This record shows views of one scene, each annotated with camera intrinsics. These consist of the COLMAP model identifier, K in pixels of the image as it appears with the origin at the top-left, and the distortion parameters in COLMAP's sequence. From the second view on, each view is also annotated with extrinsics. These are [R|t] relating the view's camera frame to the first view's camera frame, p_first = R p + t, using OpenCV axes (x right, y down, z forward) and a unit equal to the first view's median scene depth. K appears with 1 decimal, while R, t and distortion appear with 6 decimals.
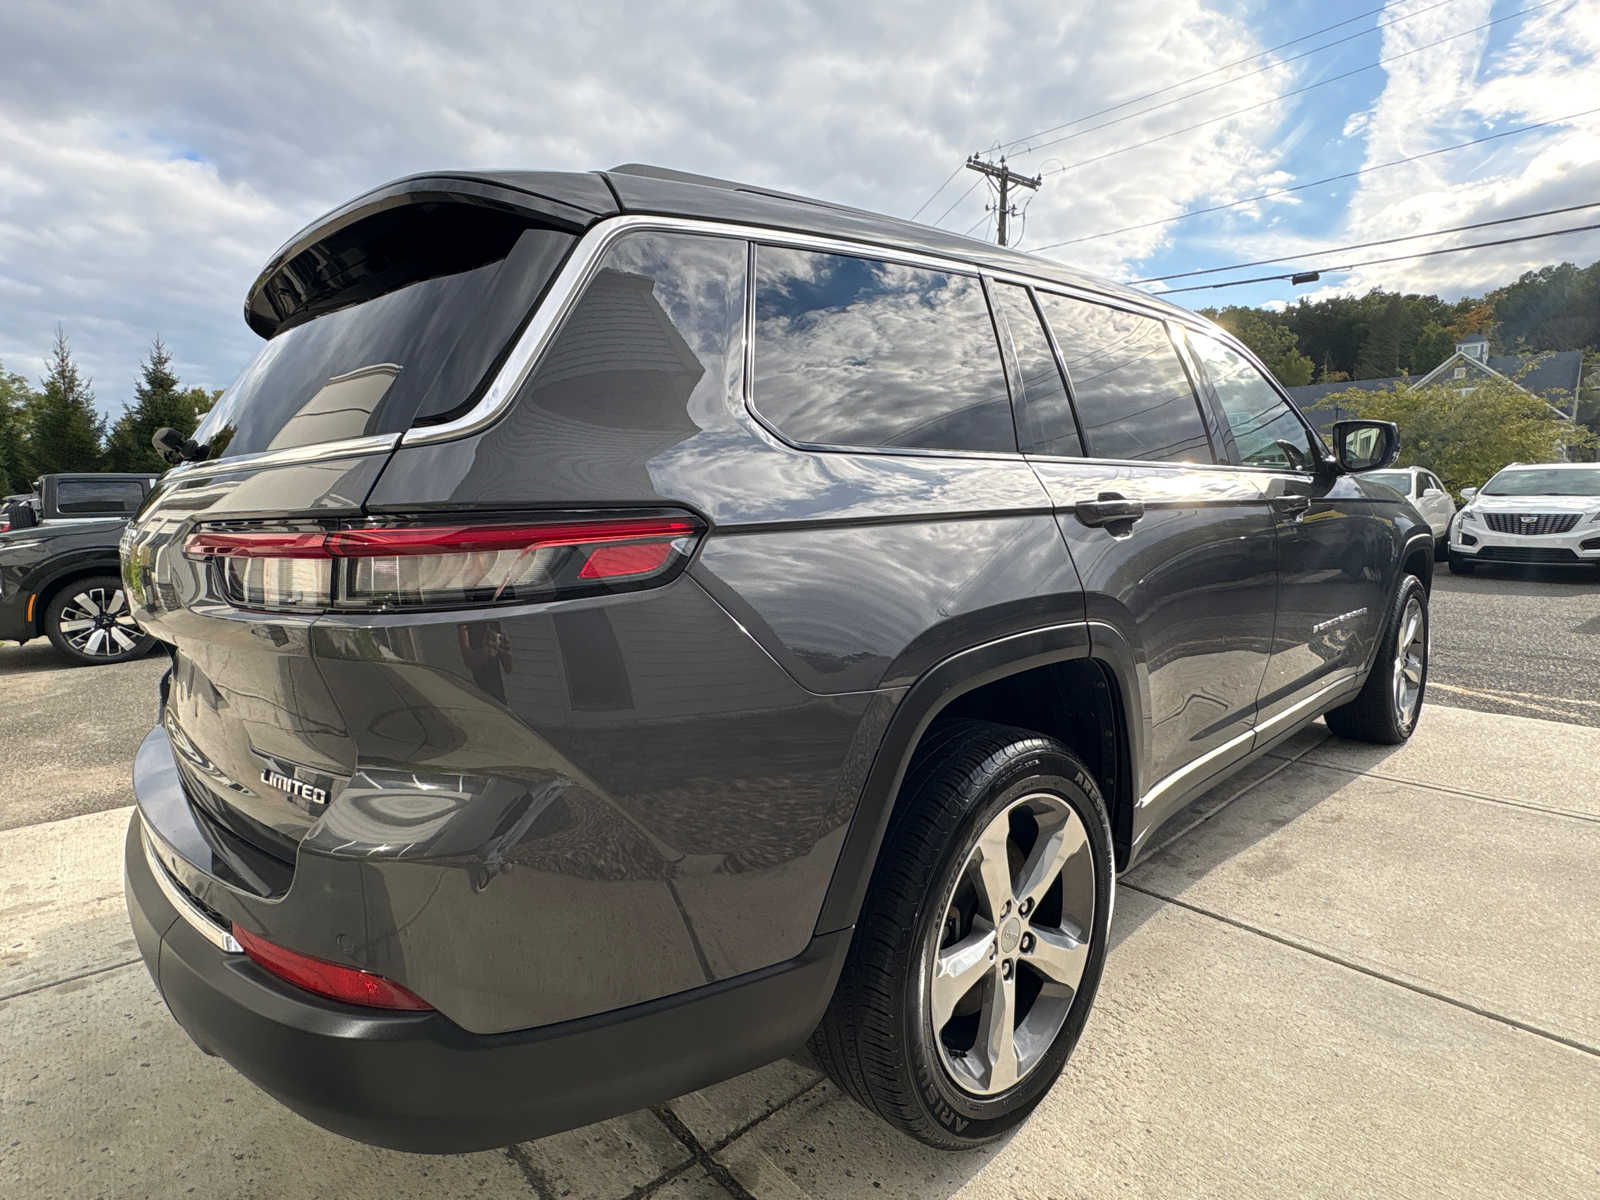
lens RADIAL K [[829.4, 0, 790.7], [0, 829.4, 599.4], [0, 0, 1]] dist [-0.000453, -0.000767]
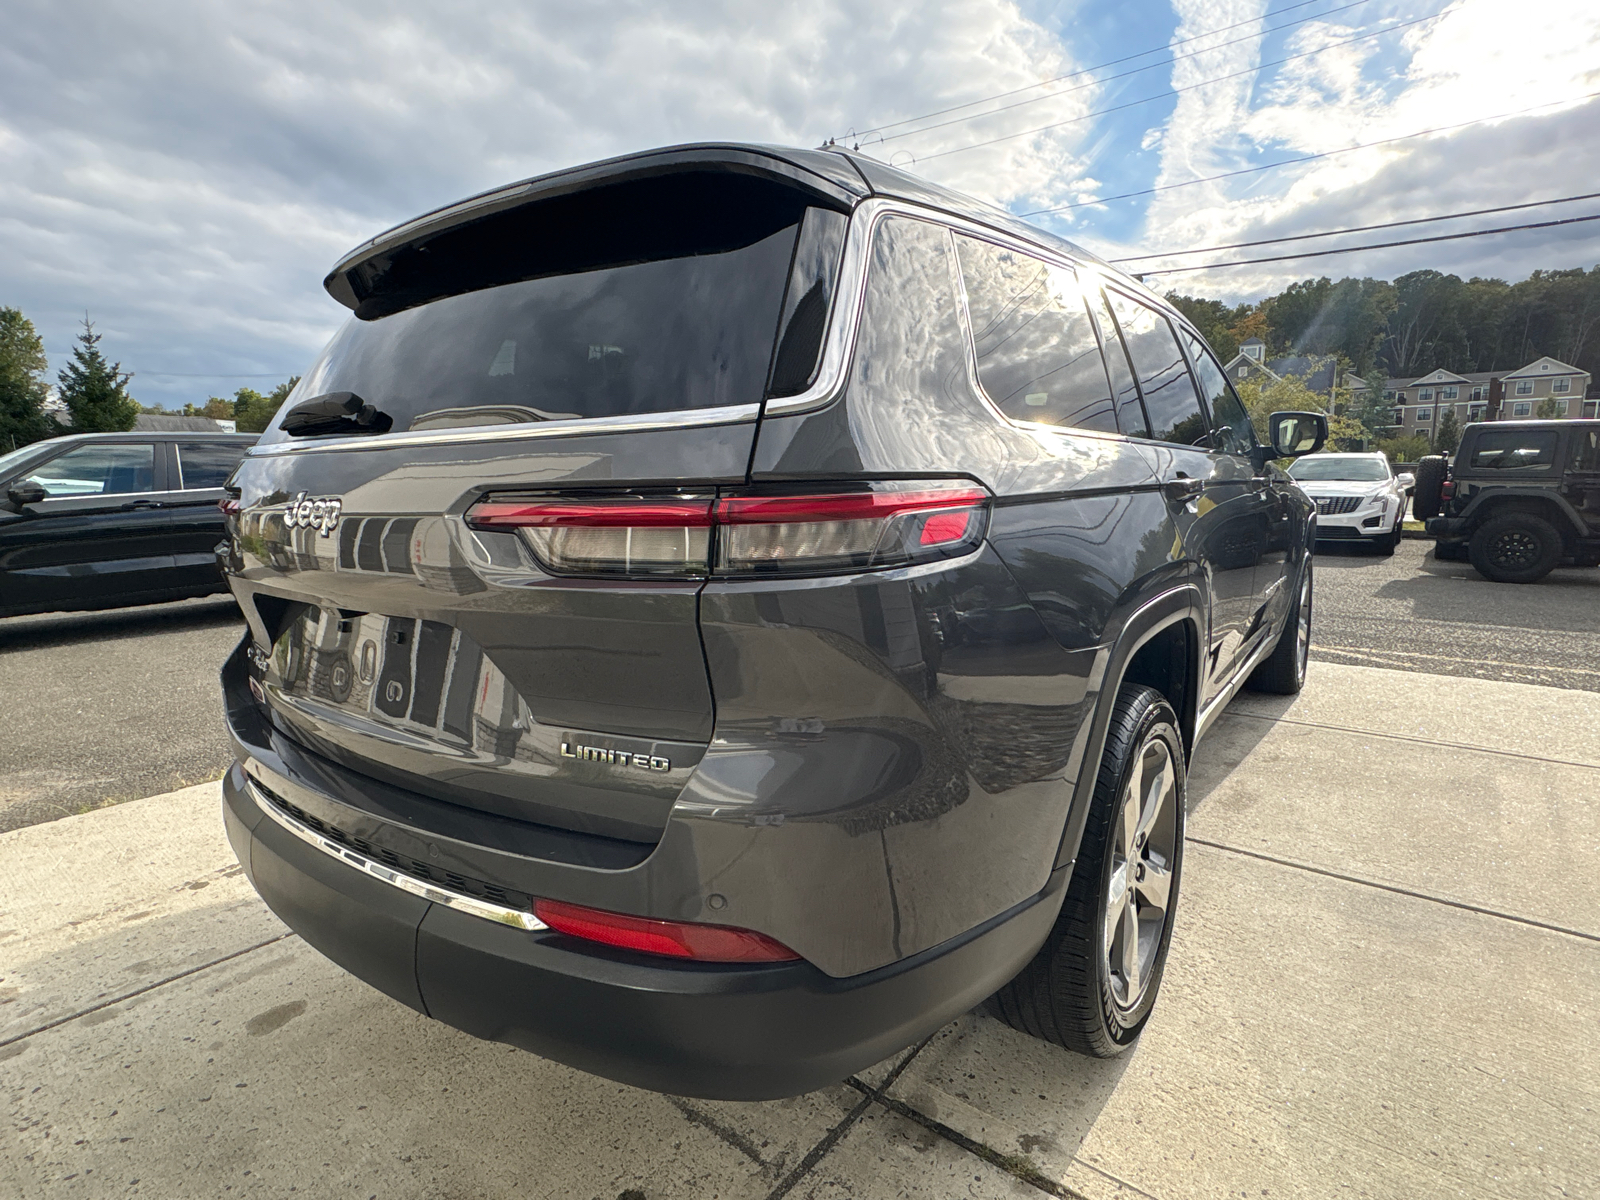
lens RADIAL K [[829.4, 0, 790.7], [0, 829.4, 599.4], [0, 0, 1]] dist [-0.000453, -0.000767]
pose [[0.982618, -0.019866, 0.184573, -0.295761], [0.015824, 0.999602, 0.023348, 0.008278], [-0.184964, -0.020022, 0.982541, -0.007135]]
